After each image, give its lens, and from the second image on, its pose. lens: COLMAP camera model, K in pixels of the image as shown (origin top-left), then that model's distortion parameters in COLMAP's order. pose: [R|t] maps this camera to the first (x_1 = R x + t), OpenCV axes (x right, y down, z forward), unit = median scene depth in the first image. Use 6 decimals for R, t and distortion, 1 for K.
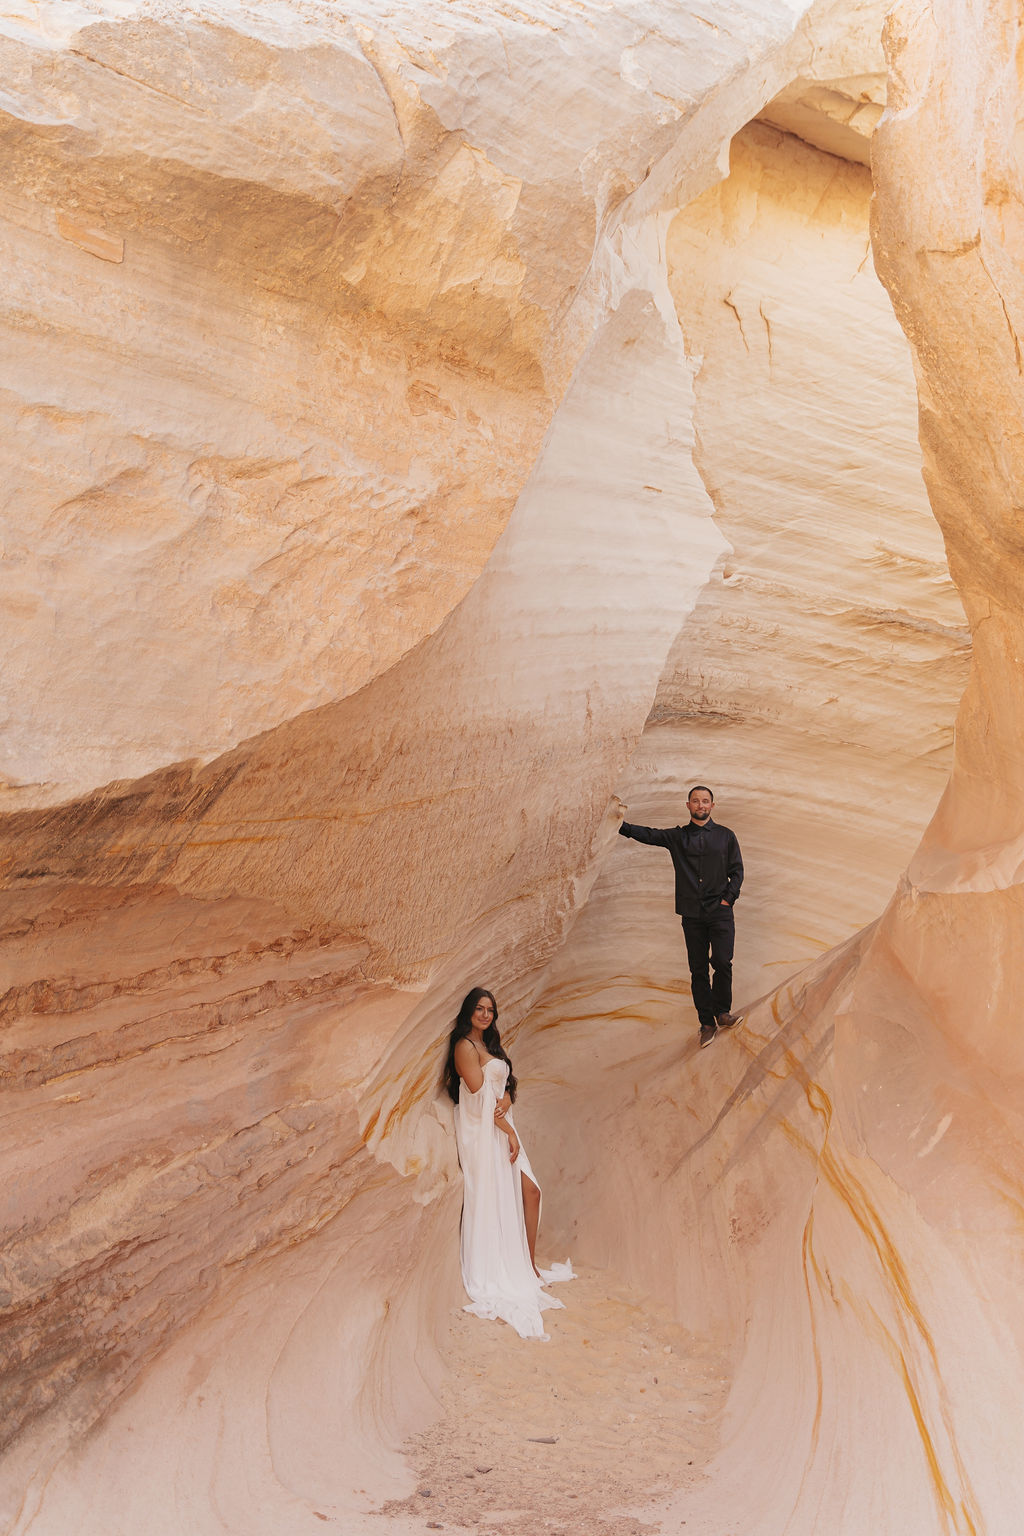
lens RADIAL K [[1508.5, 0, 512.7], [0, 1508.5, 762.0], [0, 0, 1]] dist [0.026547, 0.000000]
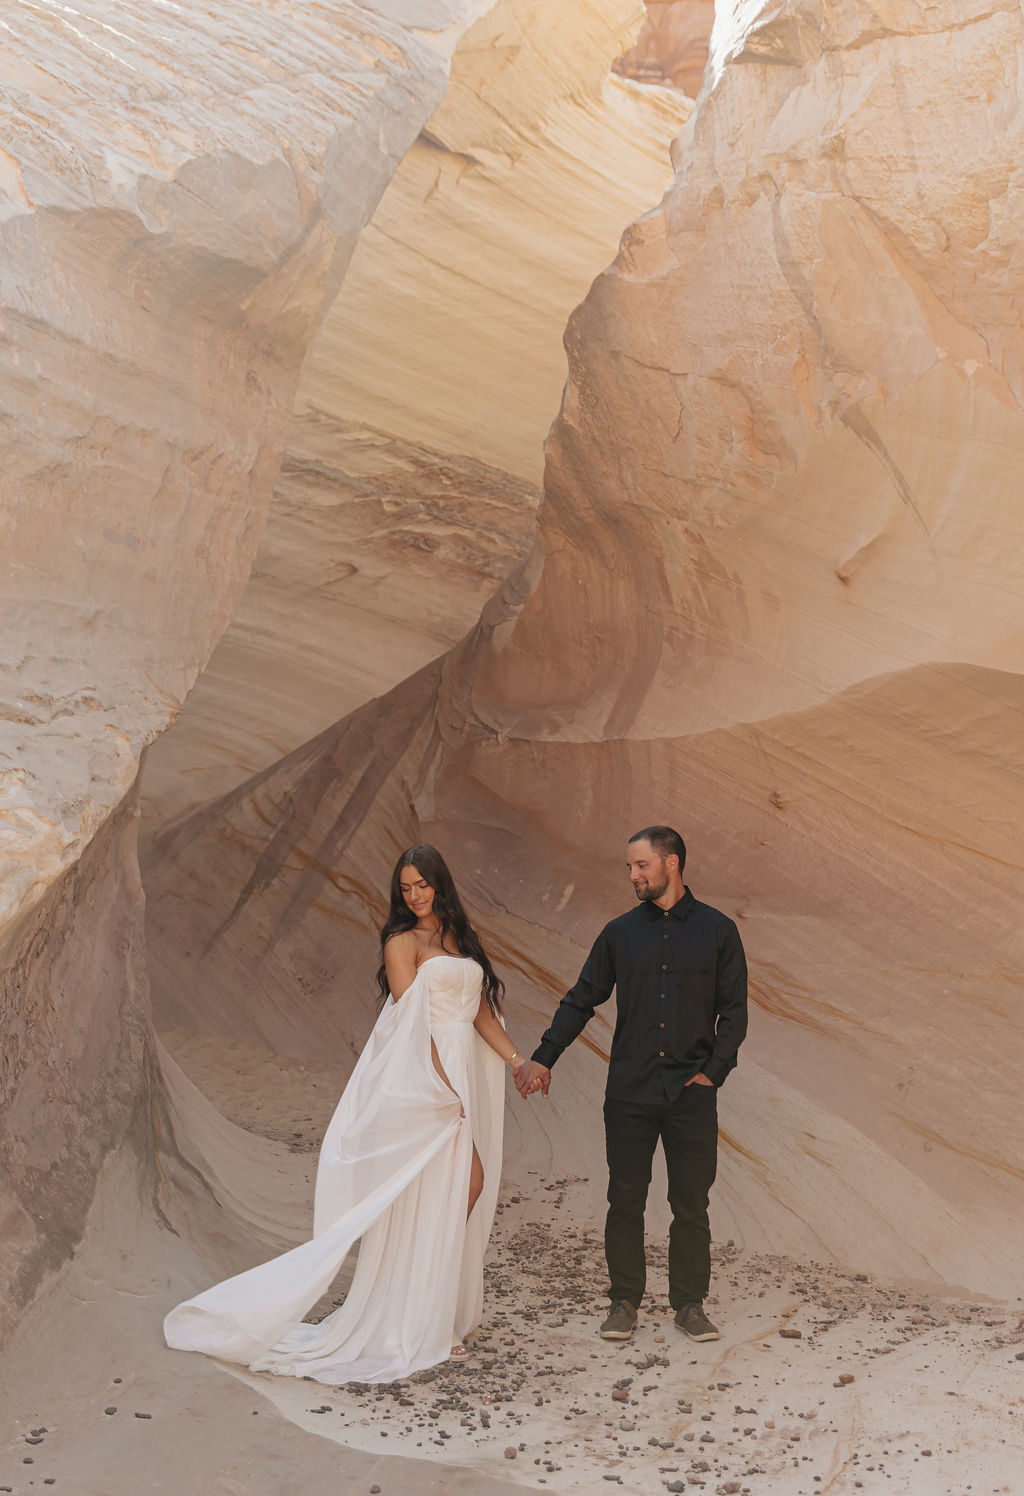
lens RADIAL K [[1720.7, 0, 511.3], [0, 1720.7, 750.9], [0, 0, 1]] dist [0.021249, 0.000000]
pose [[0.858685, -0.014952, 0.512286, -0.415400], [-0.056140, 0.990815, 0.123019, -0.075639], [-0.509420, -0.134394, 0.849958, -0.294291]]
